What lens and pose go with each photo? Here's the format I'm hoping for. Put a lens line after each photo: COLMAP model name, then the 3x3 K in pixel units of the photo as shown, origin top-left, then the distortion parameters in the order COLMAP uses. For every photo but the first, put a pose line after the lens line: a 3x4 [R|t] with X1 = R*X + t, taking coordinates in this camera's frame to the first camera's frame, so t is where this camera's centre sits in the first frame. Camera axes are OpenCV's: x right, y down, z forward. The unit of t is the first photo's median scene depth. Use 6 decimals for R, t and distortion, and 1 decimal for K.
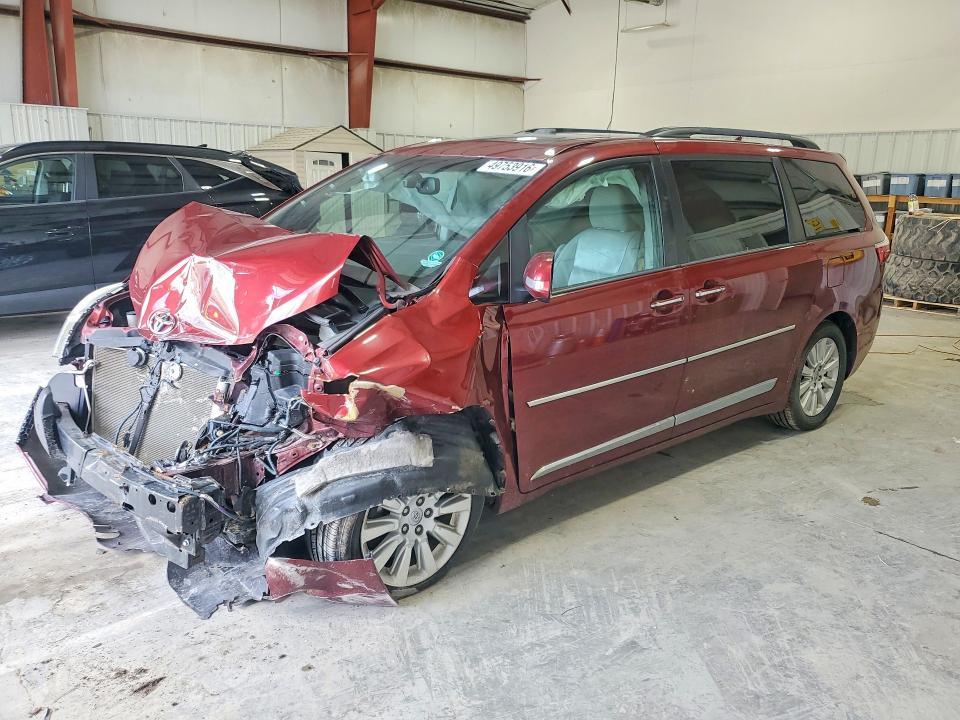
lens RADIAL K [[767.2, 0, 483.8], [0, 767.2, 364.7], [0, 0, 1]] dist [0.013131, 0.008532]
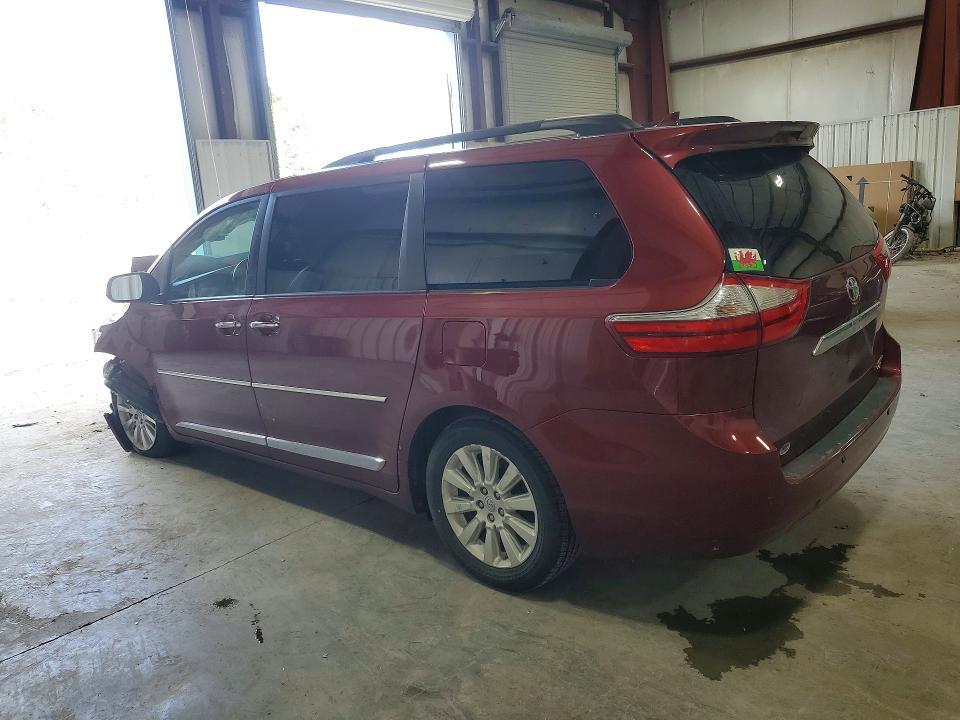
lens RADIAL K [[767.2, 0, 483.3], [0, 767.2, 357.1], [0, 0, 1]] dist [0.013131, 0.008532]
pose [[0.115787, 0.168711, -0.978841, 1.164931], [-0.165956, 0.974903, 0.148401, -0.221634], [0.979312, 0.145261, 0.140880, 1.005594]]
